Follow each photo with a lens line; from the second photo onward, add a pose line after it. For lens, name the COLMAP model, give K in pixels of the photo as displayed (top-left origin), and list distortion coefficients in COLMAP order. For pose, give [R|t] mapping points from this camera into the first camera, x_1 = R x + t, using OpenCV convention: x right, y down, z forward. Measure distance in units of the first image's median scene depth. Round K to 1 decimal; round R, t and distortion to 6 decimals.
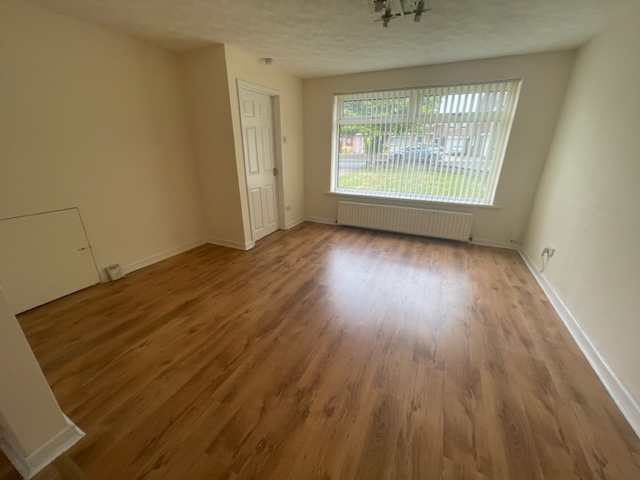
lens RADIAL K [[257.0, 0, 317.5], [0, 257.0, 239.8], [0, 0, 1]] dist [-0.001180, 0.000674]
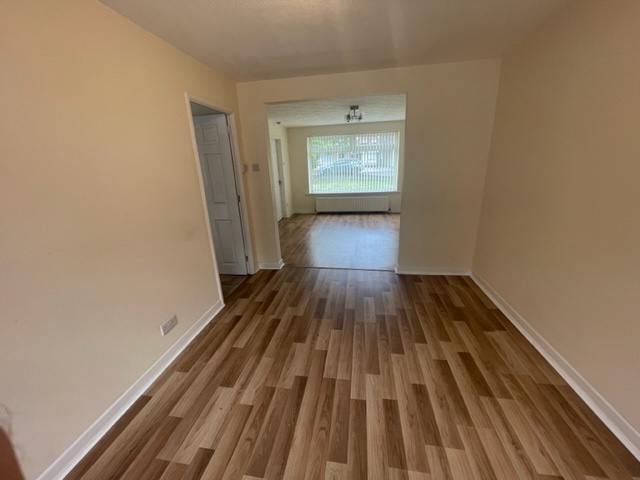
lens RADIAL K [[257.0, 0, 320.3], [0, 257.0, 240.5], [0, 0, 1]] dist [-0.001180, 0.000674]
pose [[0.955455, -0.131228, 0.264356, -0.502813], [0.146180, 0.988543, -0.037616, 0.260006], [-0.256391, 0.074584, 0.963691, -0.807095]]
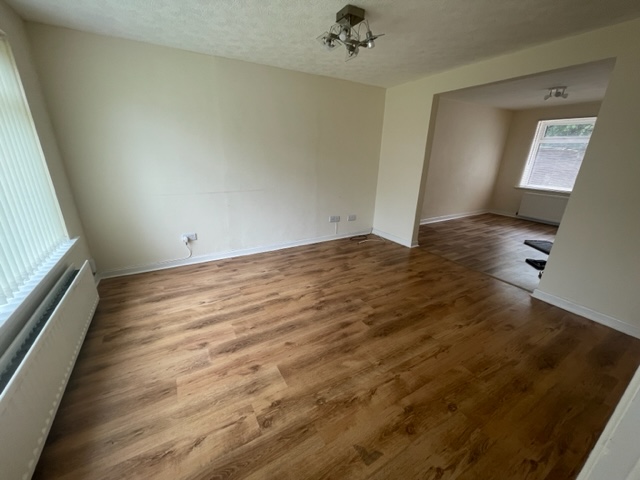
lens RADIAL K [[257.0, 0, 318.8], [0, 257.0, 240.5], [0, 0, 1]] dist [-0.001180, 0.000674]
pose [[-0.828421, -0.205086, 0.521209, -0.190892], [0.166752, 0.798051, 0.579058, -0.456765], [-0.534708, 0.566616, -0.626924, 1.217305]]
